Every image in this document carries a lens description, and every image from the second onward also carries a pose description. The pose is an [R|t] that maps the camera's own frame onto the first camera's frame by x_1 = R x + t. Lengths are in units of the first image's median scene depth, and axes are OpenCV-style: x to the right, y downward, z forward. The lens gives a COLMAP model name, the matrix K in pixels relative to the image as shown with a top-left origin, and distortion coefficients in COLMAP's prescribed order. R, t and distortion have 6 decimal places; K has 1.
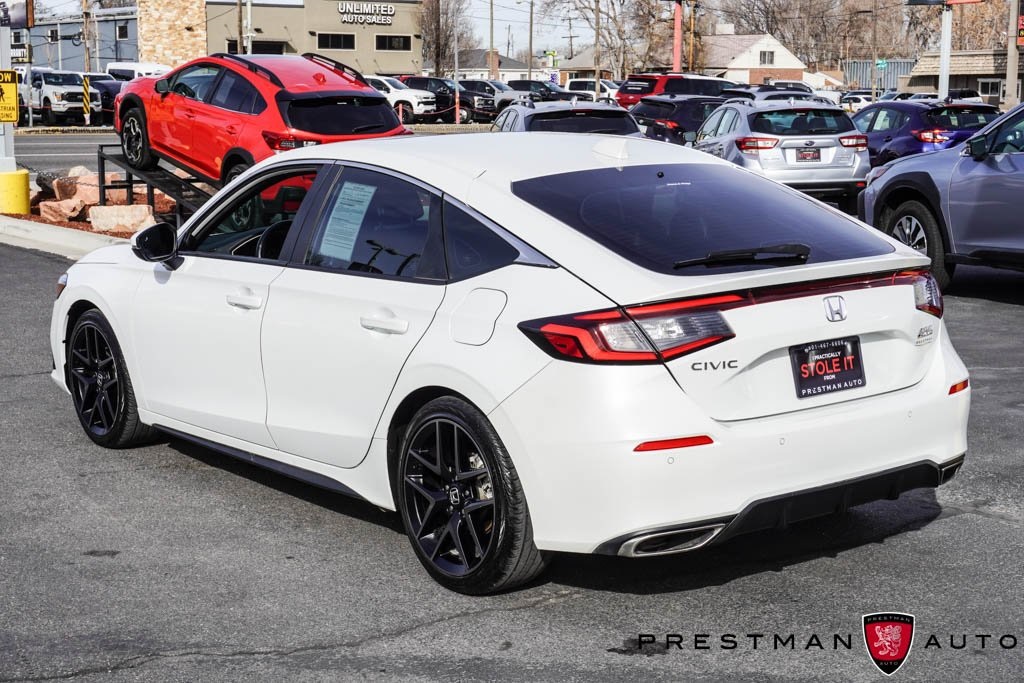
lens RADIAL K [[1678.0, 0, 513.0], [0, 1678.0, 341.0], [0, 0, 1]] dist [-0.022673, 0.000000]
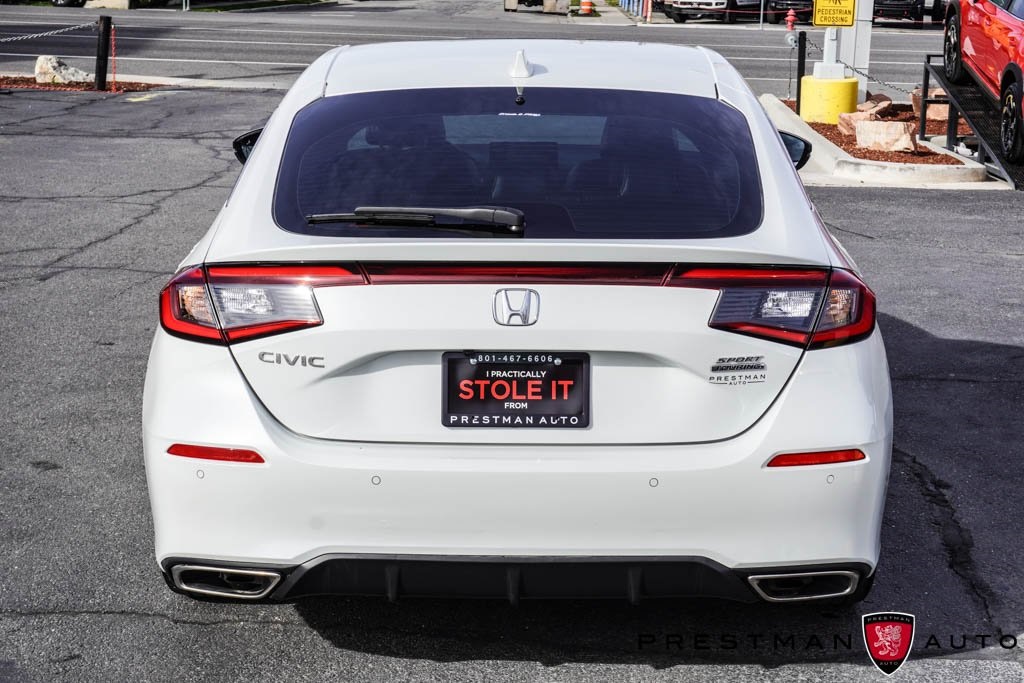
lens RADIAL K [[1719.6, 0, 509.3], [0, 1719.6, 342.7], [0, 0, 1]] dist [0.026294, 0.000000]
pose [[0.782289, 0.145515, -0.605680, 0.611458], [-0.116147, 0.989354, 0.087680, -0.065583], [0.611991, 0.001757, 0.790863, 0.439178]]
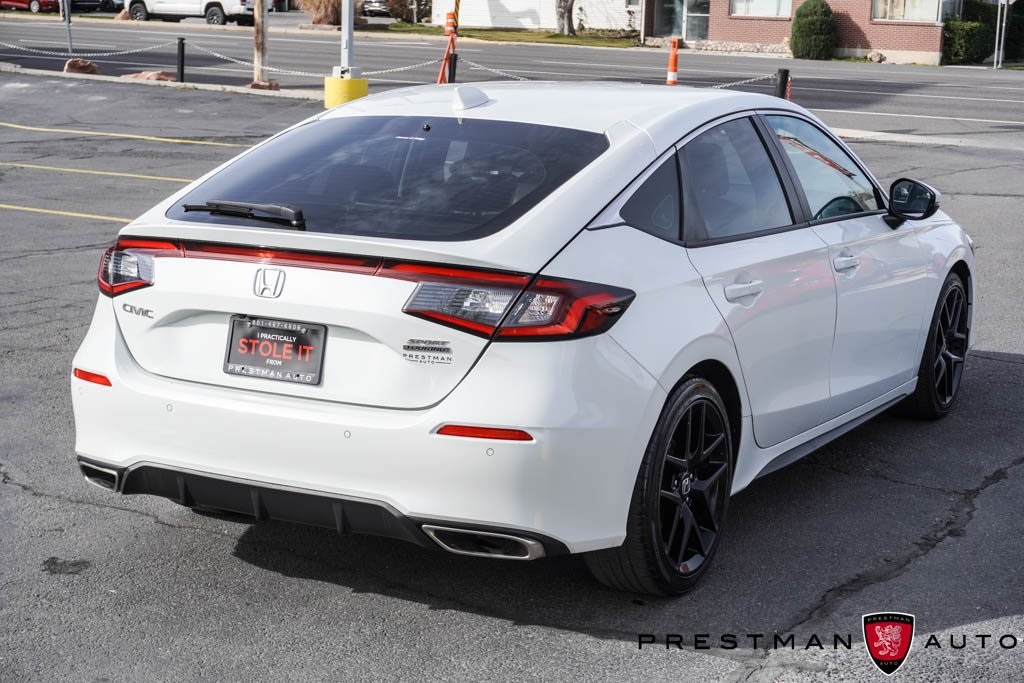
lens RADIAL K [[1748.4, 0, 511.8], [0, 1748.4, 343.1], [0, 0, 1]] dist [0.047833, 0.000000]
pose [[0.397163, 0.183537, -0.899208, 1.046773], [-0.171805, 0.977346, 0.123602, -0.120505], [0.901523, 0.105399, 0.419698, 0.731427]]
